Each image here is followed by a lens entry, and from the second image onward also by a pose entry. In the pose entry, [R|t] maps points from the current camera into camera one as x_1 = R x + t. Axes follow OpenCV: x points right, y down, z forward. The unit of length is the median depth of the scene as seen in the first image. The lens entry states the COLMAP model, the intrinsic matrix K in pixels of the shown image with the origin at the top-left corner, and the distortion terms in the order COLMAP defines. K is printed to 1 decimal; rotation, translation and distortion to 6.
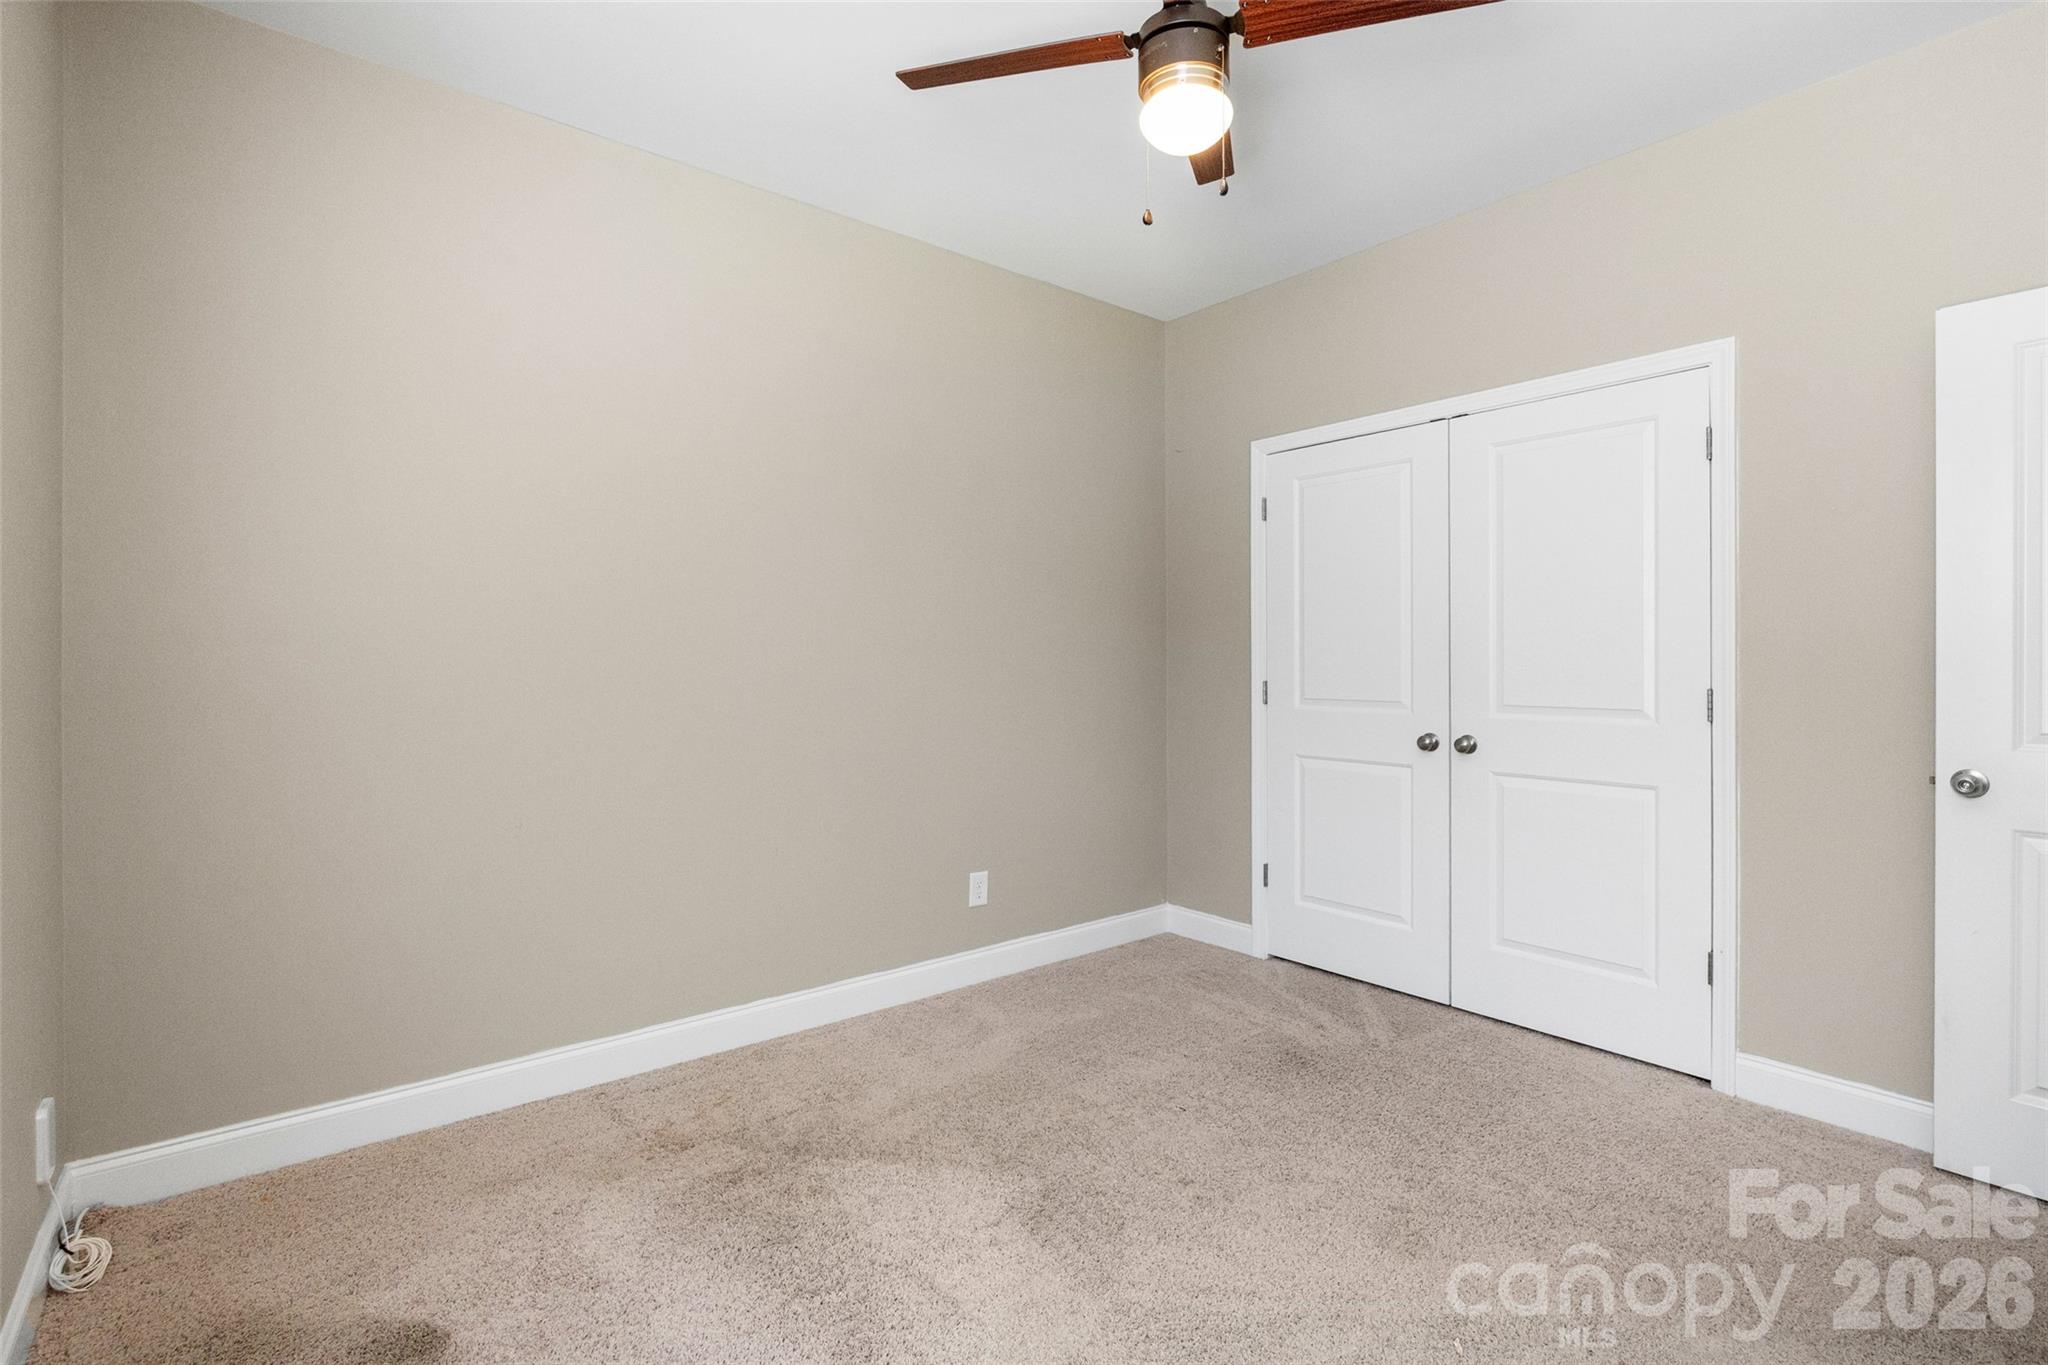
lens RADIAL K [[954.8, 0, 1040.5], [0, 954.8, 668.3], [0, 0, 1]] dist [-0.002655, 0.001128]
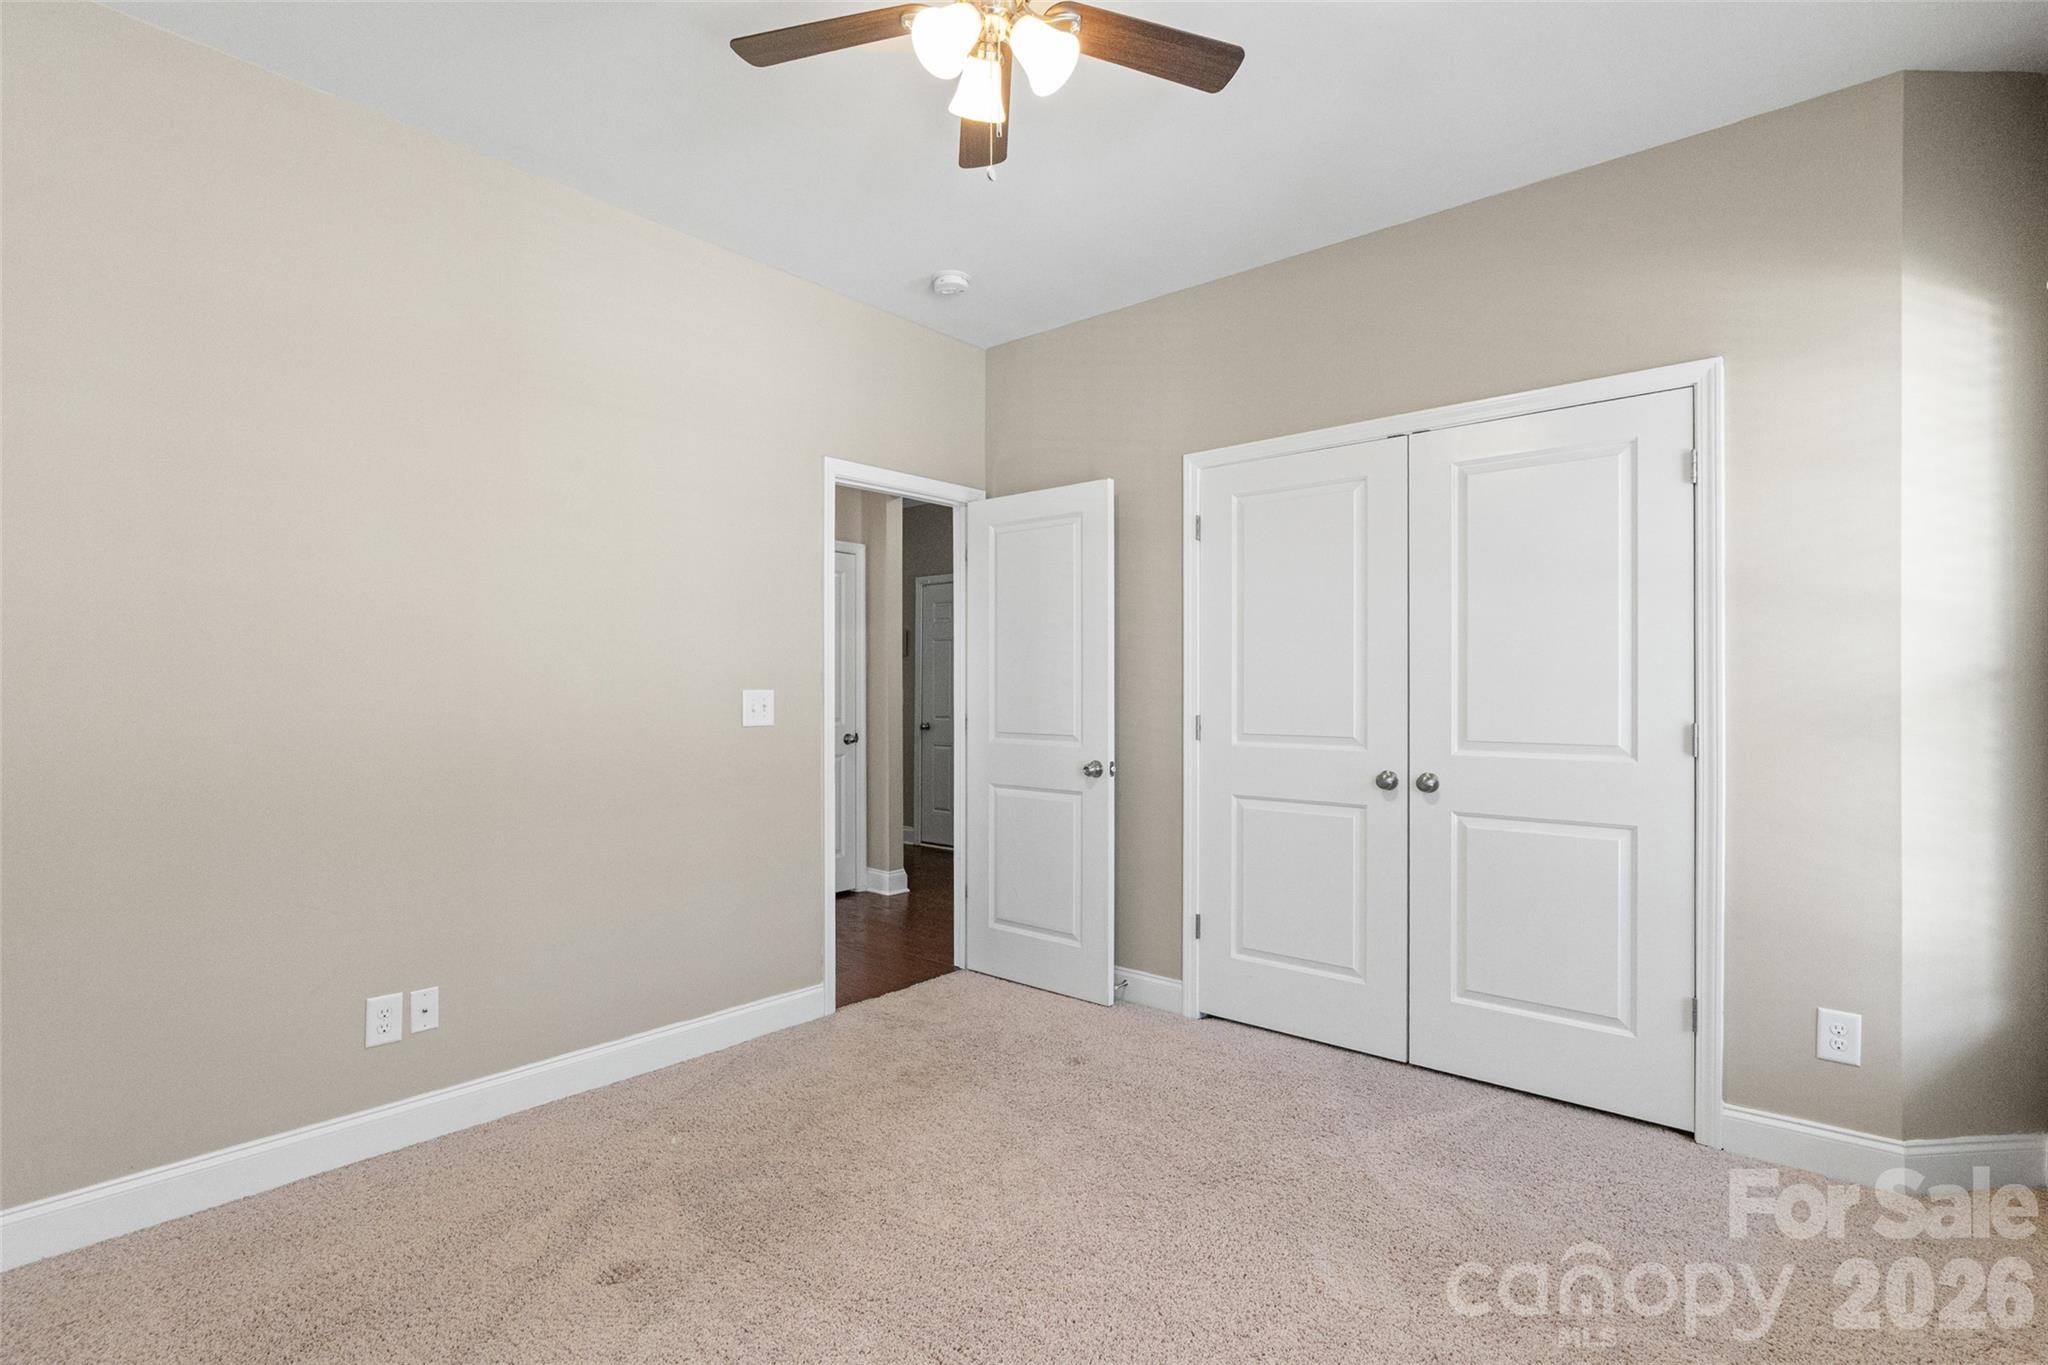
lens RADIAL K [[954.8, 0, 1009.1], [0, 954.8, 697.8], [0, 0, 1]] dist [-0.002655, 0.001128]
pose [[0.983887, 0.004092, 0.178743, -0.122608], [-0.003771, 0.999991, -0.002138, -0.000325], [-0.178750, 0.001429, 0.983893, 0.149000]]
